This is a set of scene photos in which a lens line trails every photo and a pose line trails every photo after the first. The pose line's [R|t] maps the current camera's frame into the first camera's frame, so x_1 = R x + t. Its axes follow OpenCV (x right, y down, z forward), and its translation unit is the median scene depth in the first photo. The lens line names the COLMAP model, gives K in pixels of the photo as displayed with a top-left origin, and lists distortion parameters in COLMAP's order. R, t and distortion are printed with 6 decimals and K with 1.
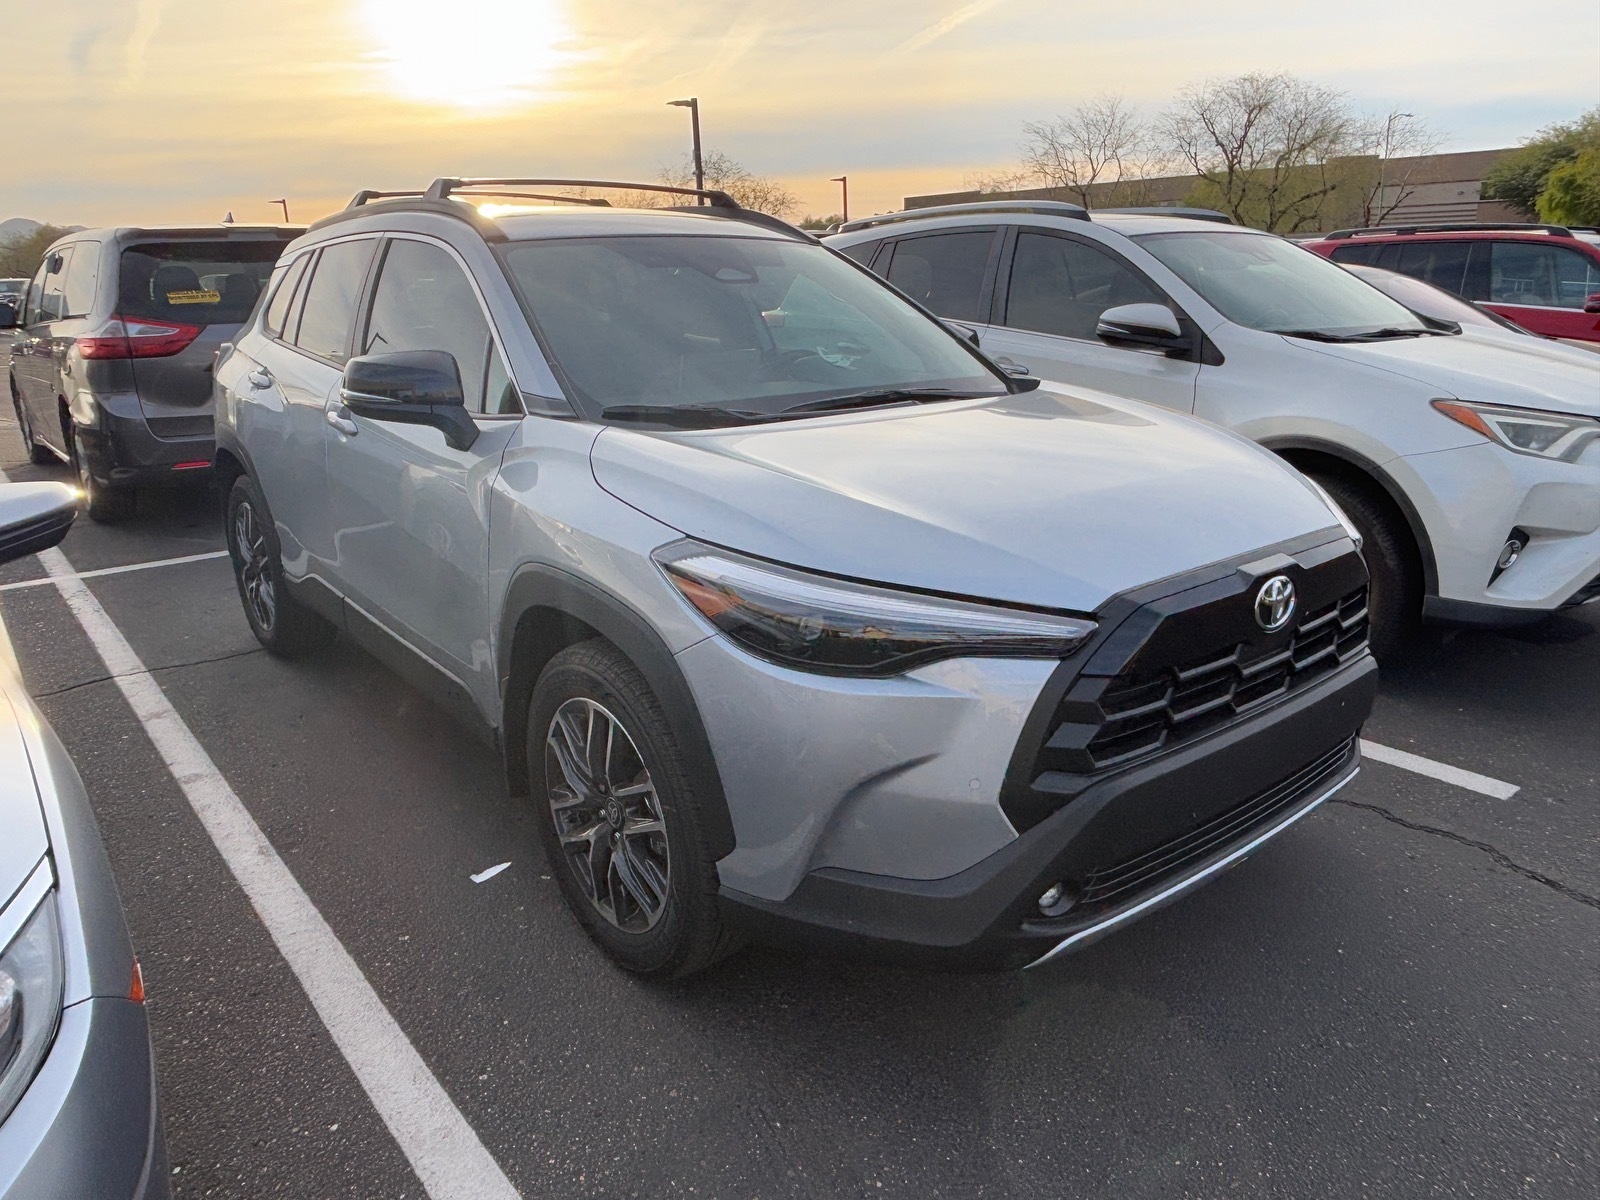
lens RADIAL K [[1059.1, 0, 800.0], [0, 1059.1, 600.0], [0, 0, 1]] dist [-0.001240, -0.001119]
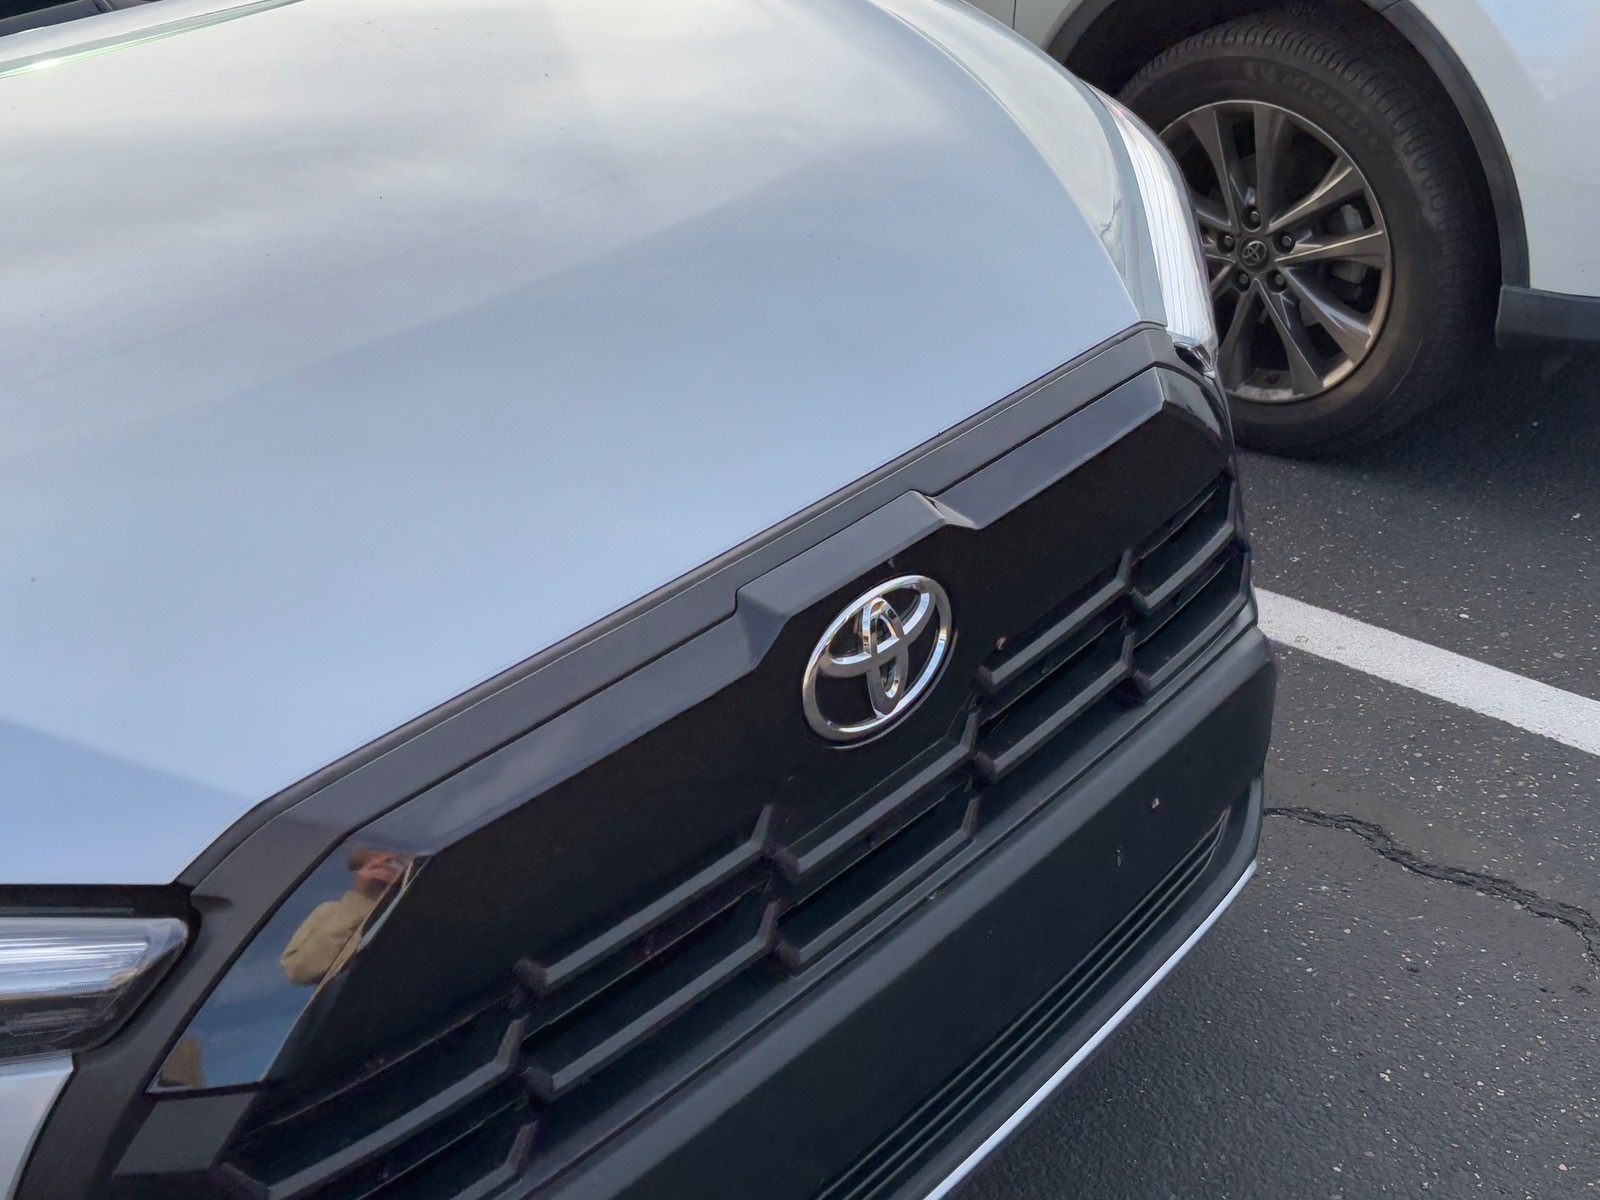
lens RADIAL K [[1770.6, 0, 800.0], [0, 1770.6, 600.0], [0, 0, 1]] dist [0.023406, 0.017475]
pose [[0.990159, -0.118361, 0.074677, 0.381954], [0.097202, 0.965521, 0.241497, -0.156398], [-0.100686, -0.231862, 0.967524, 0.449690]]
